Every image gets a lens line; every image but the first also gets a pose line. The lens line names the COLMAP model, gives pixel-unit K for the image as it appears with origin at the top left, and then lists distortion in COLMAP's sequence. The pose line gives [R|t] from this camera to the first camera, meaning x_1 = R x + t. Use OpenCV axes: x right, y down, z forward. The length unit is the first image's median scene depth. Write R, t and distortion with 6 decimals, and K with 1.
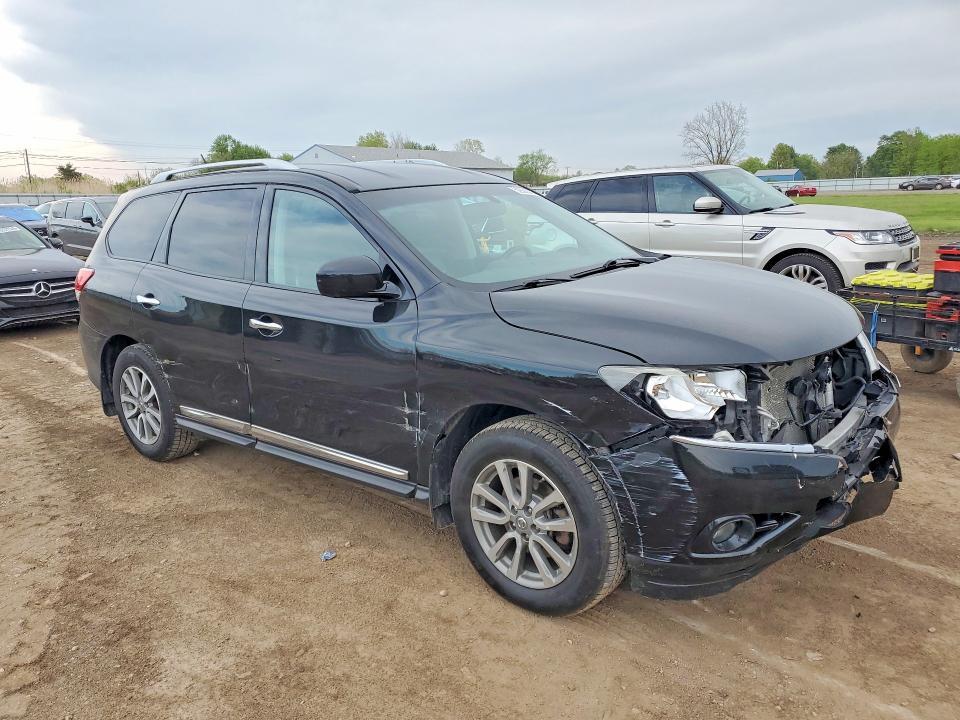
lens RADIAL K [[750.7, 0, 474.9], [0, 750.7, 359.2], [0, 0, 1]] dist [0.006467, 0.001871]
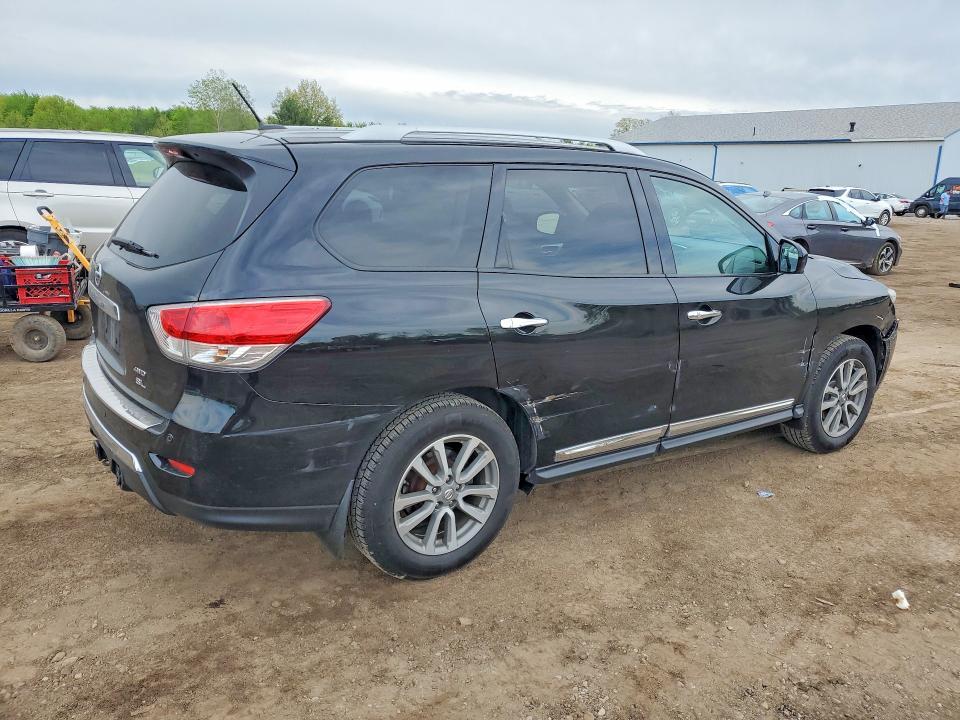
lens RADIAL K [[731.6, 0, 480.0], [0, 731.6, 360.0], [0, 0, 1]] dist [0.011030, 0.005665]
pose [[0.264402, -0.198887, 0.943682, -1.280361], [0.152264, 0.974841, 0.162792, -0.188466], [-0.952317, 0.100646, 0.288033, 1.007172]]
